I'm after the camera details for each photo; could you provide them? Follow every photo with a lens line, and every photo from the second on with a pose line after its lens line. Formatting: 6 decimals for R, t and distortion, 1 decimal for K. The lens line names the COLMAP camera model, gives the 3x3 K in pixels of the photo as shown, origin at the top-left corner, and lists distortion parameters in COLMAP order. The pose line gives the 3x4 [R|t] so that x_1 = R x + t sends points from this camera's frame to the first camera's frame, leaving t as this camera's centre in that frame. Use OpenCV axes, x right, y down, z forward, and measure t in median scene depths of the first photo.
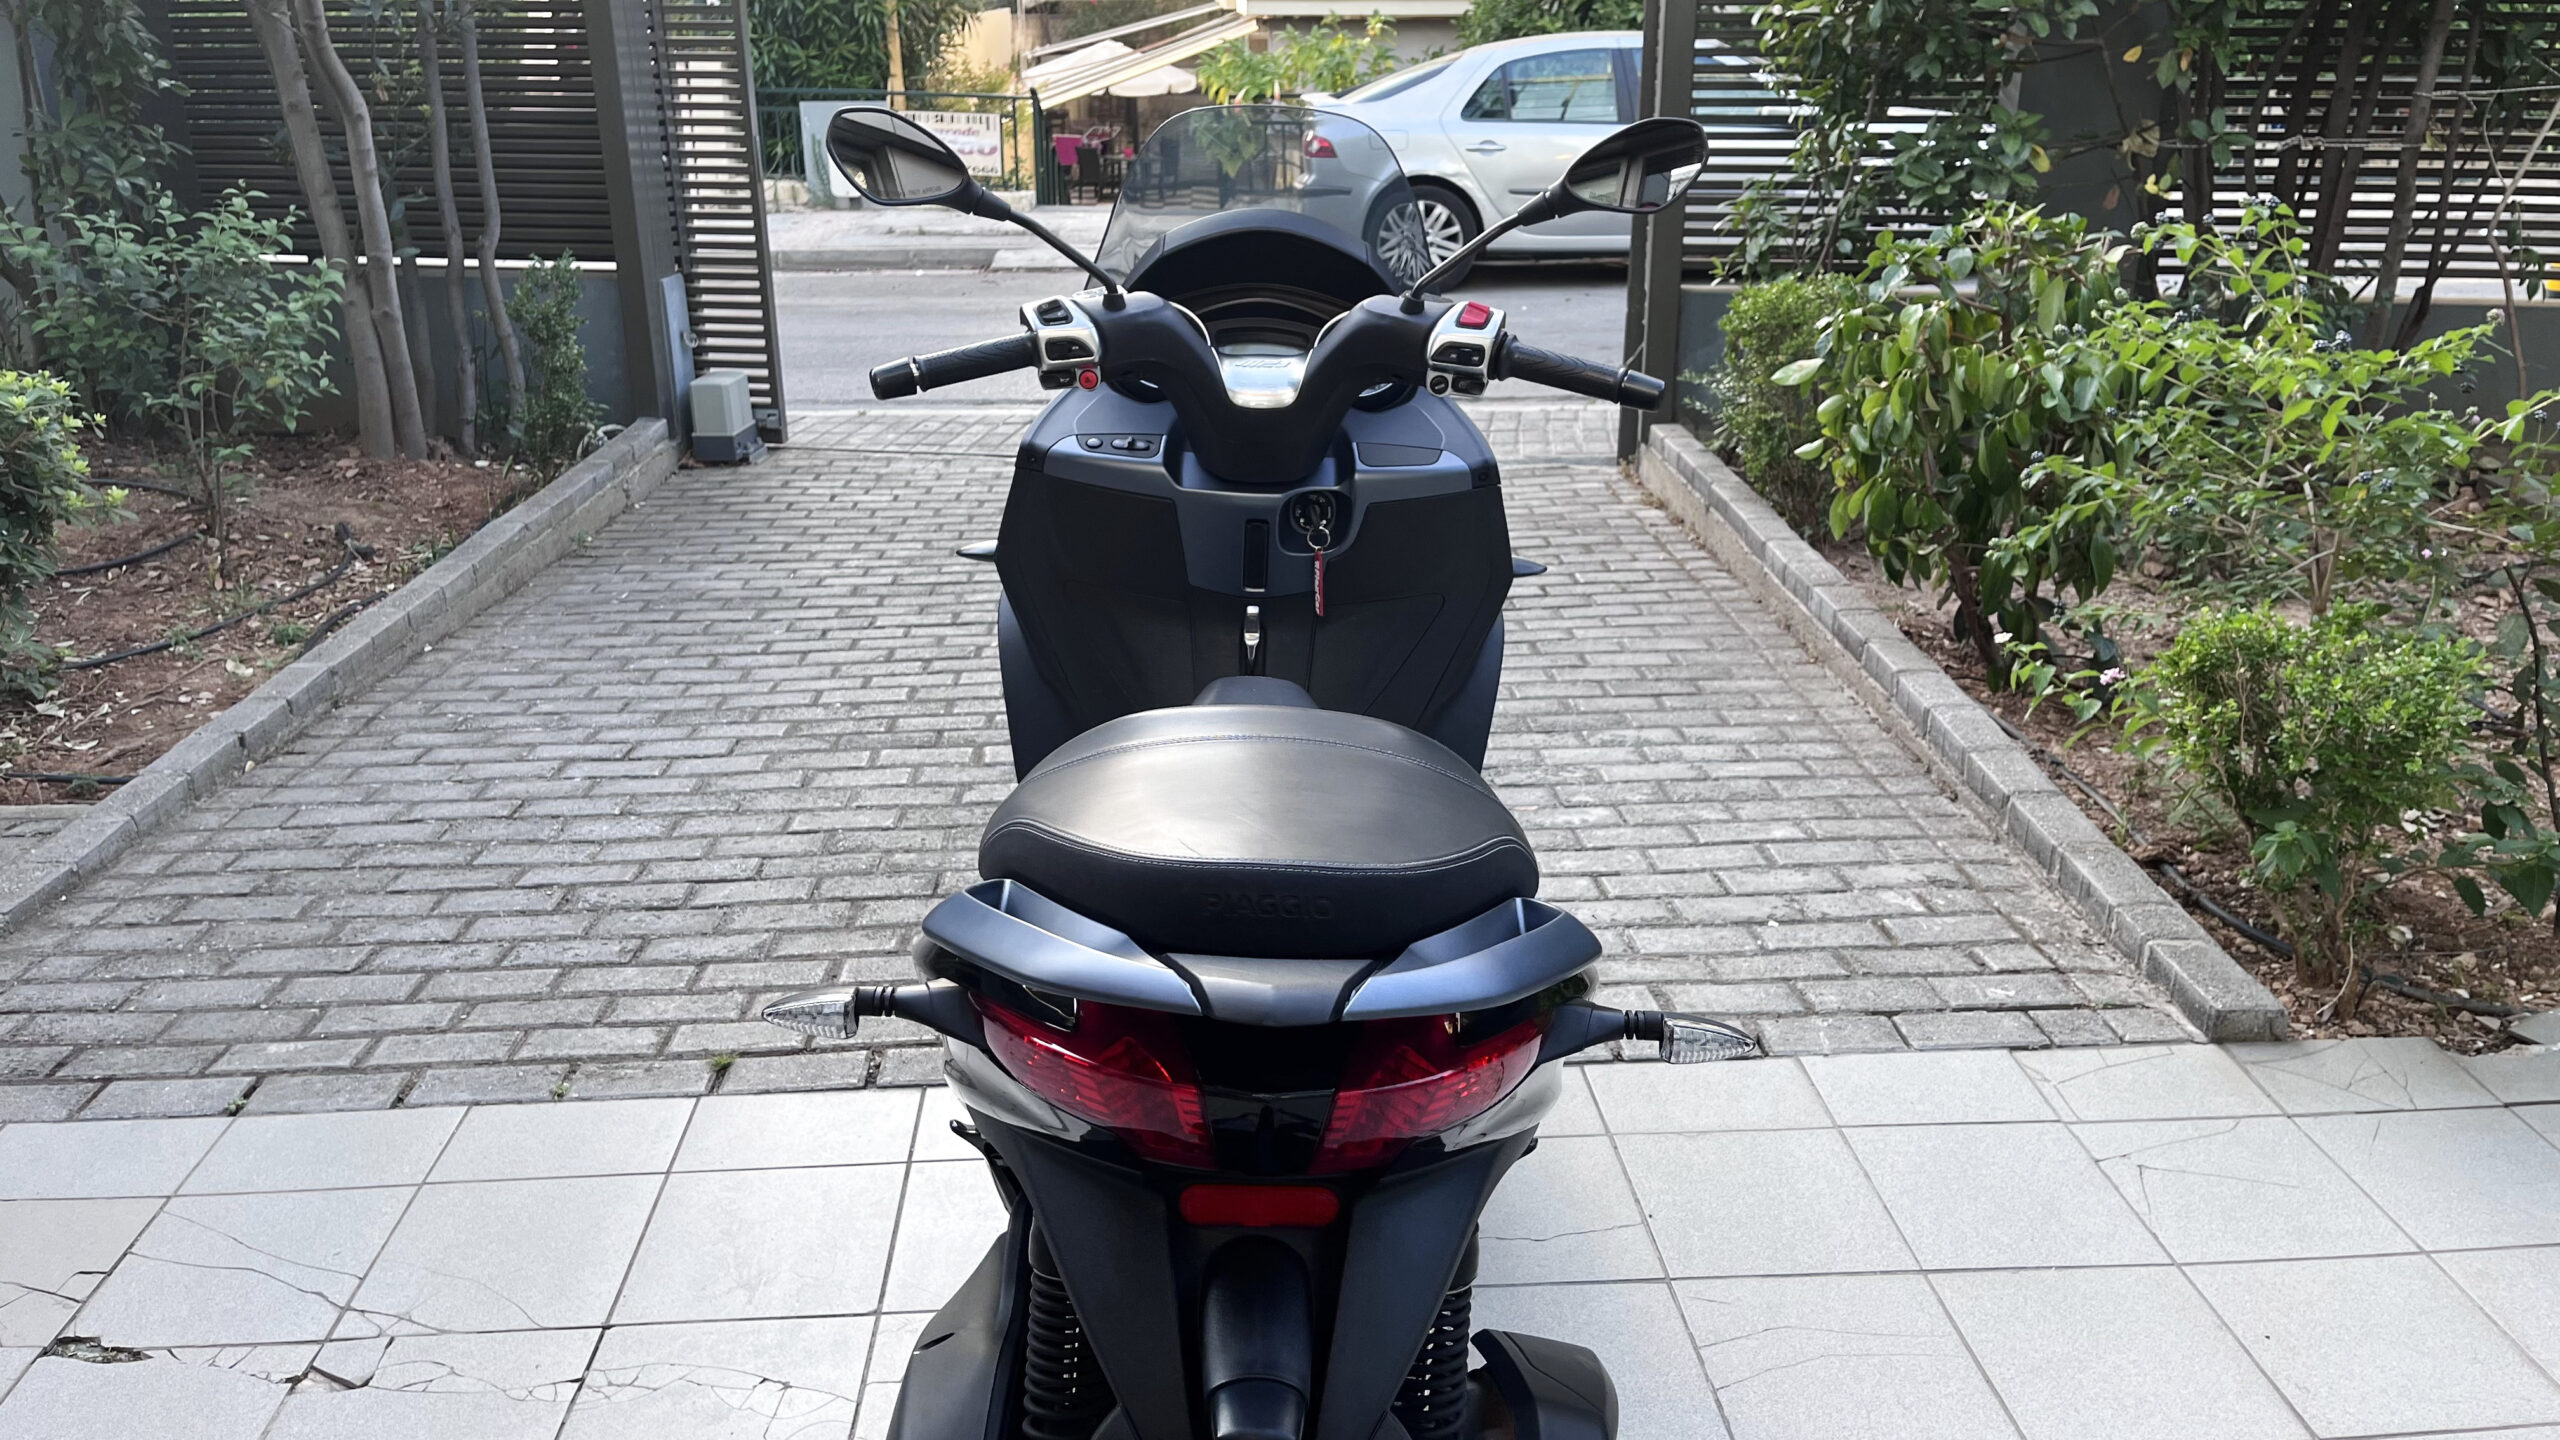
lens RADIAL K [[1914.3, 0, 1277.7], [0, 1914.3, 719.0], [0, 0, 1]] dist [0.013054, -0.017812]
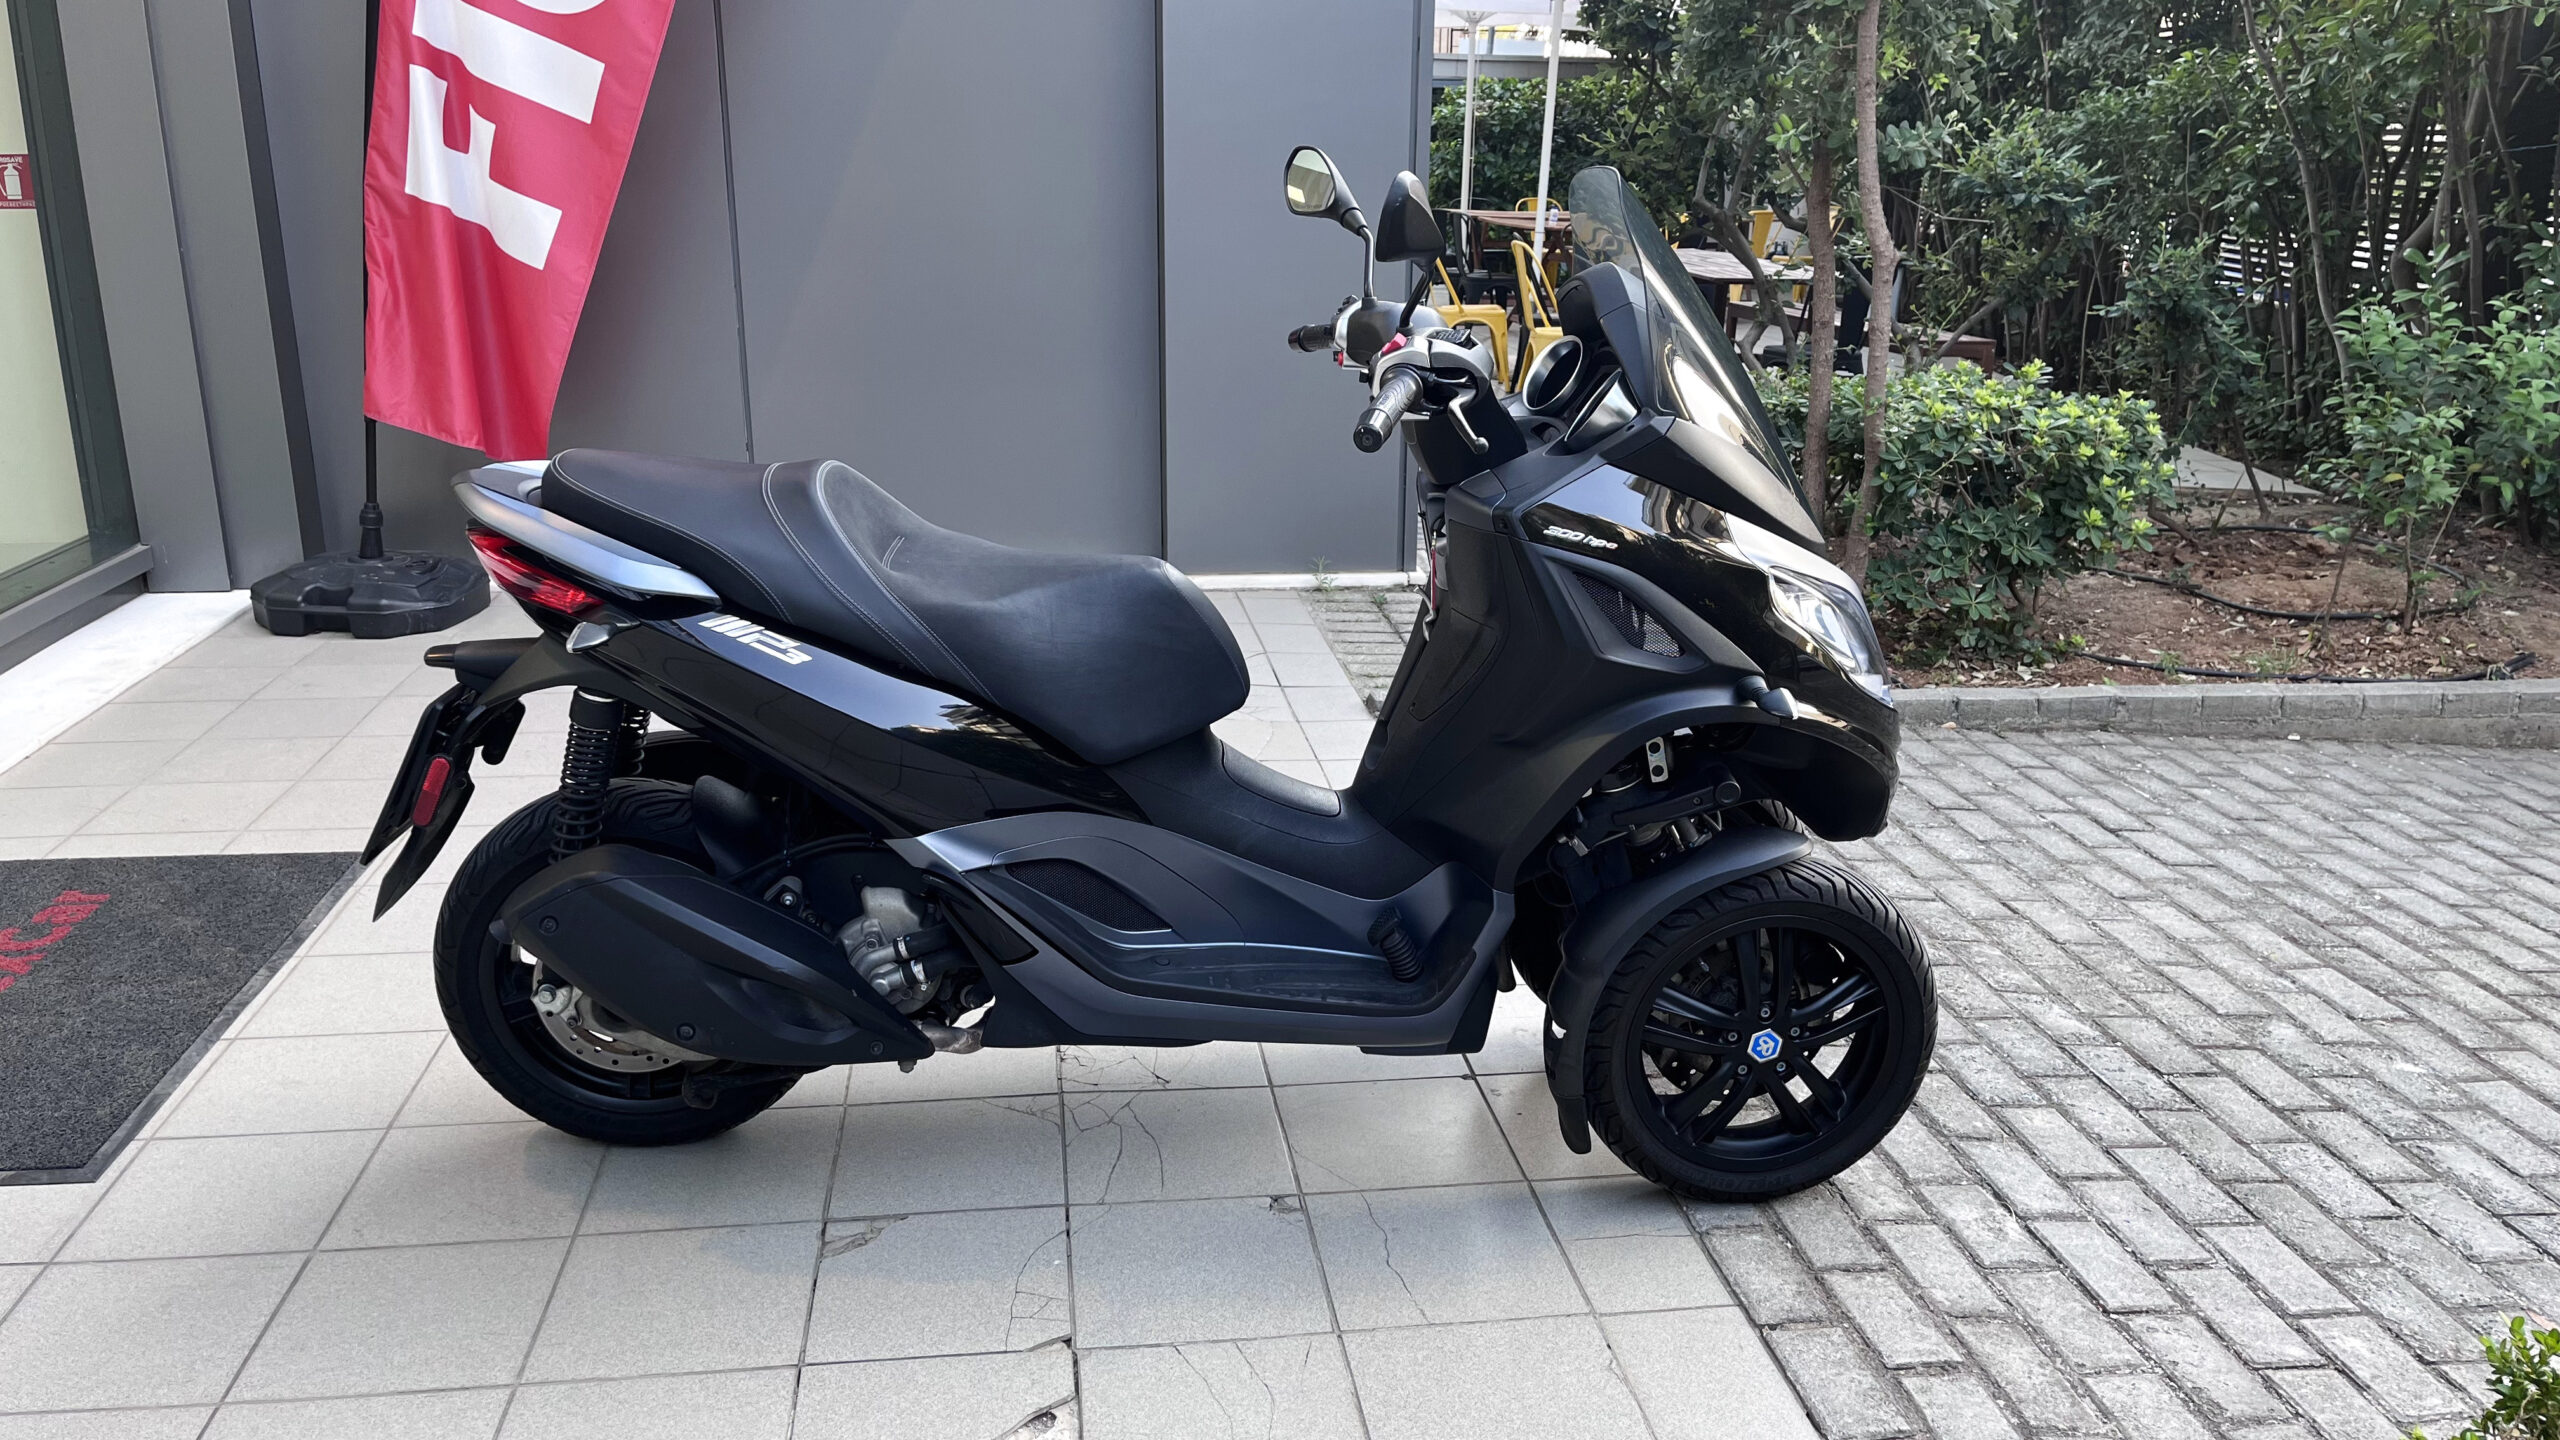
lens RADIAL K [[1914.3, 0, 1274.1], [0, 1914.3, 736.3], [0, 0, 1]] dist [0.013054, -0.017812]
pose [[0.056798, 0.296467, -0.953353, 0.579878], [-0.358343, 0.897321, 0.257694, -0.124723], [0.931861, 0.326991, 0.157203, 0.400001]]
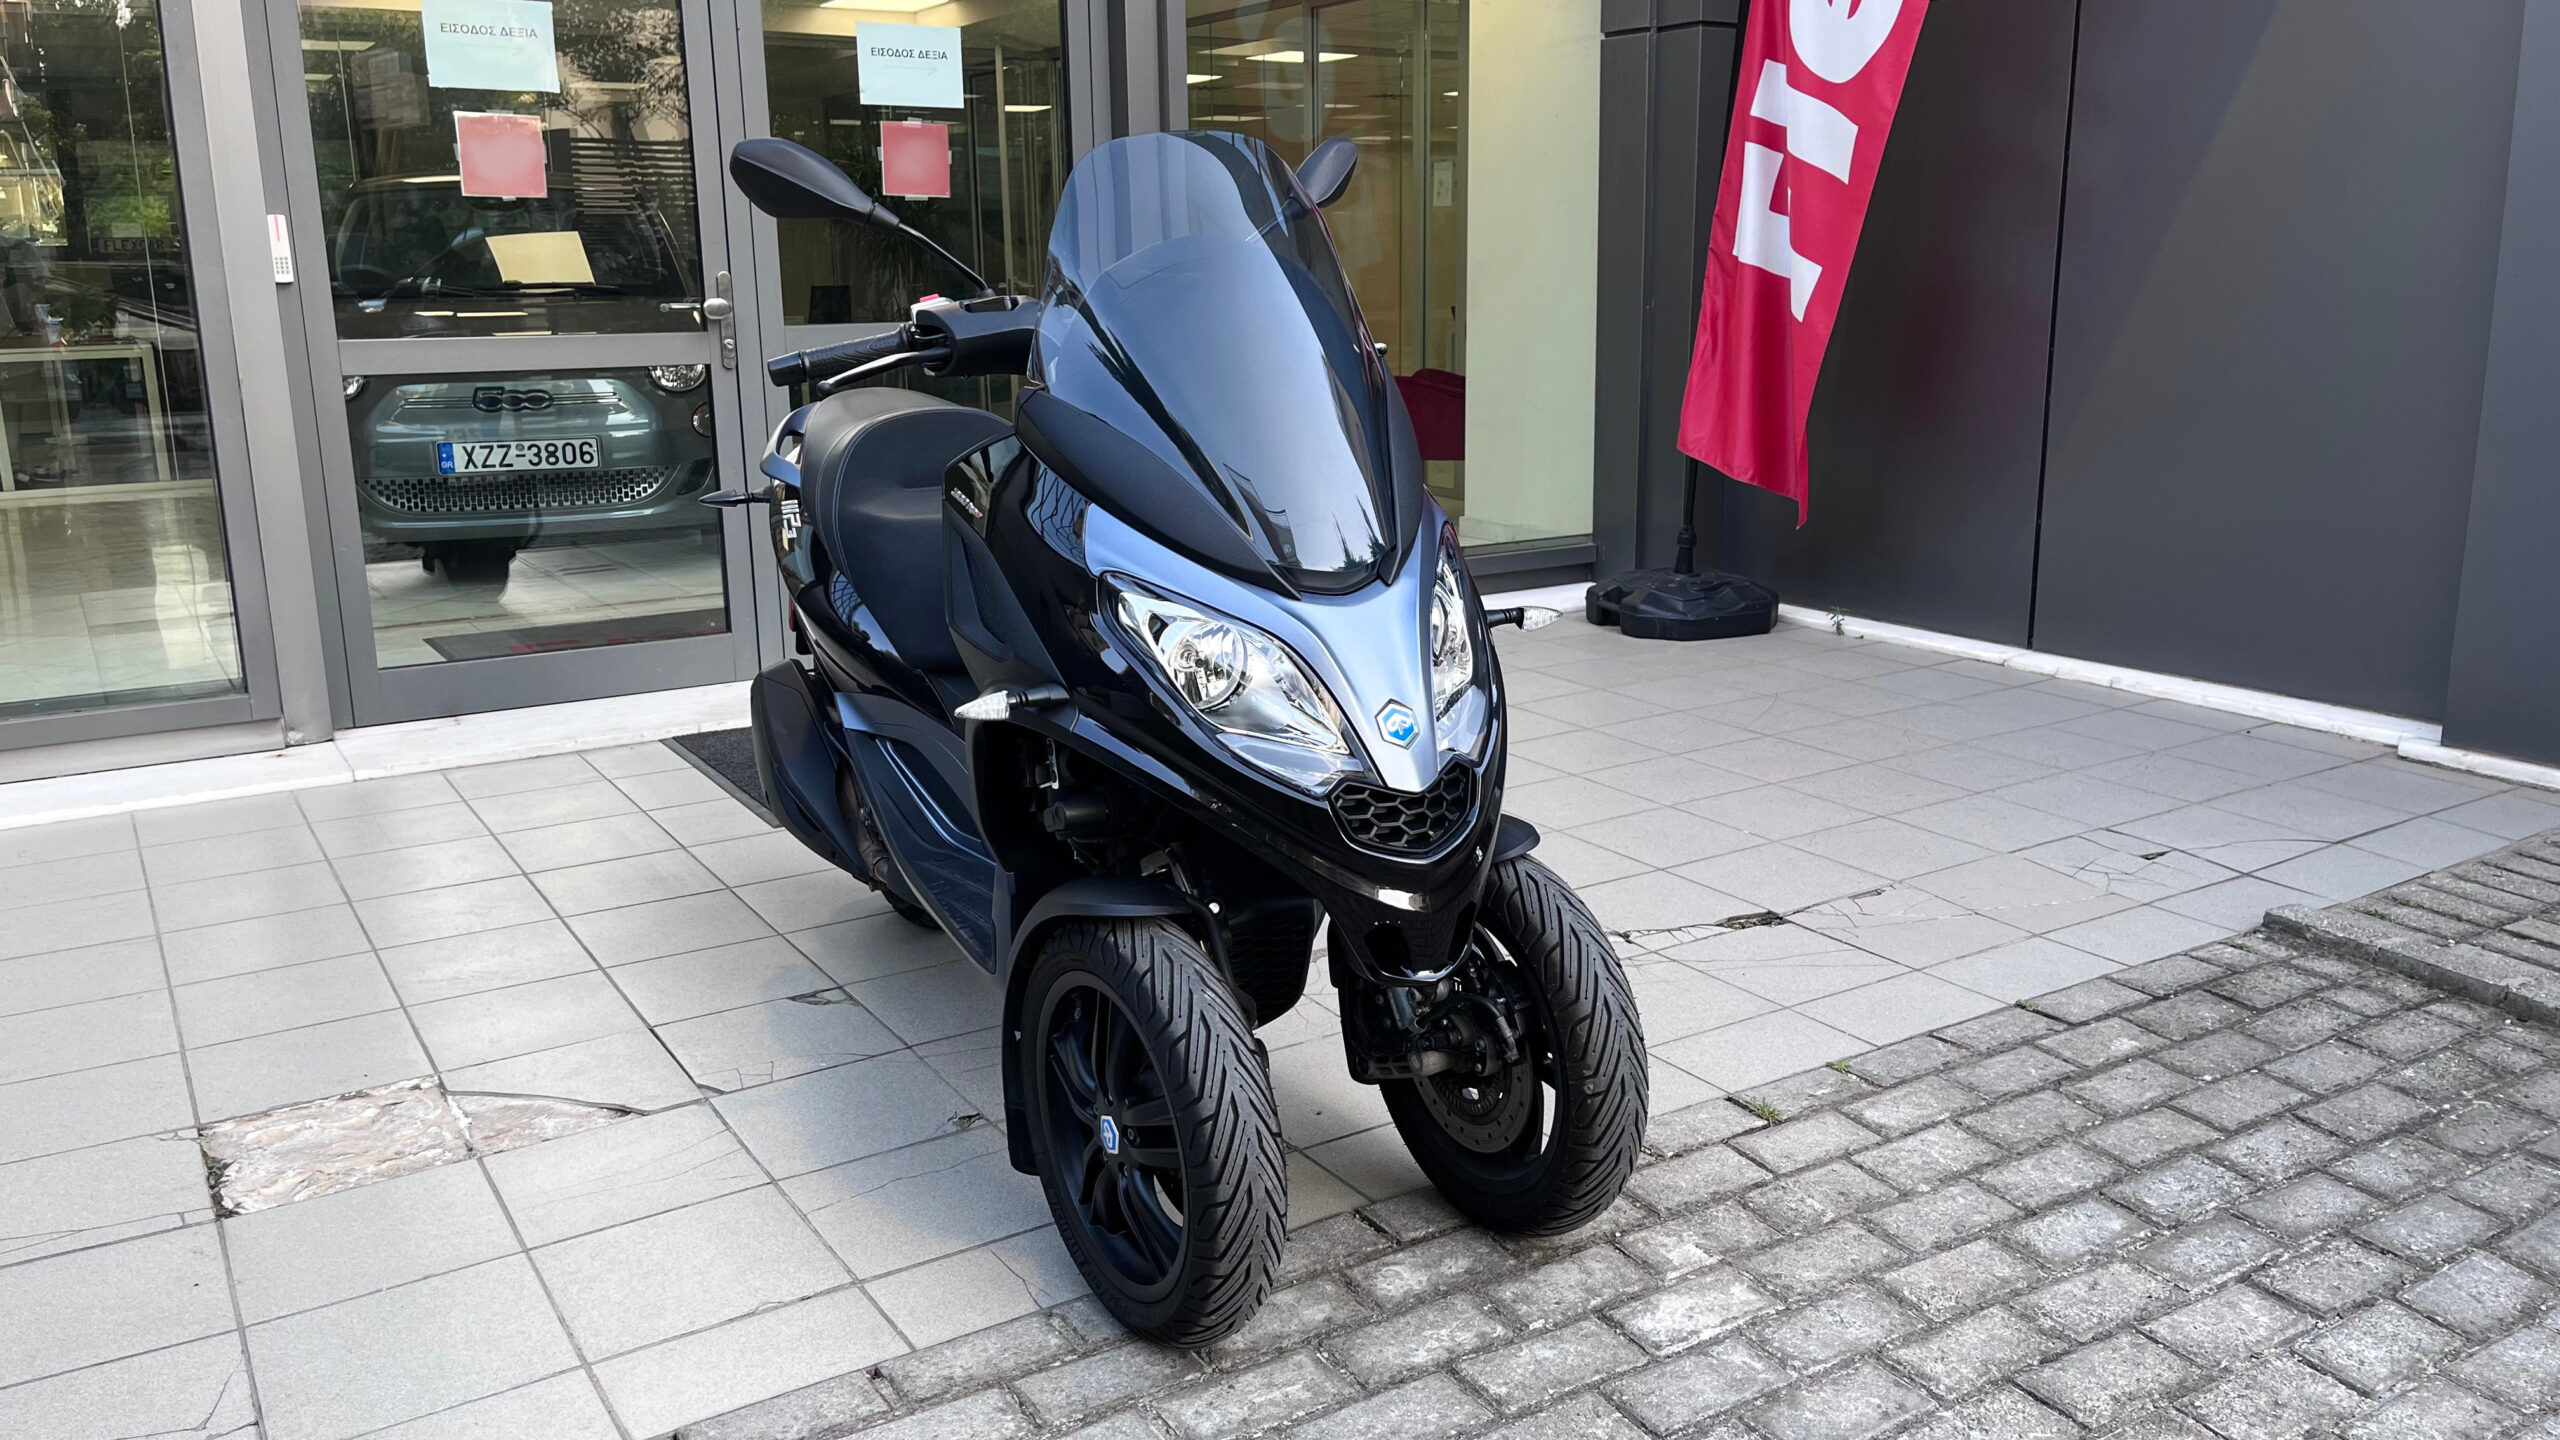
lens RADIAL K [[1914.3, 0, 1283.0], [0, 1914.3, 704.5], [0, 0, 1]] dist [0.013054, -0.017812]
pose [[-0.877458, 0.114893, -0.465691, 0.235888], [-0.160076, 0.845080, 0.510112, -0.301708], [0.452154, 0.522148, -0.723131, 0.990971]]
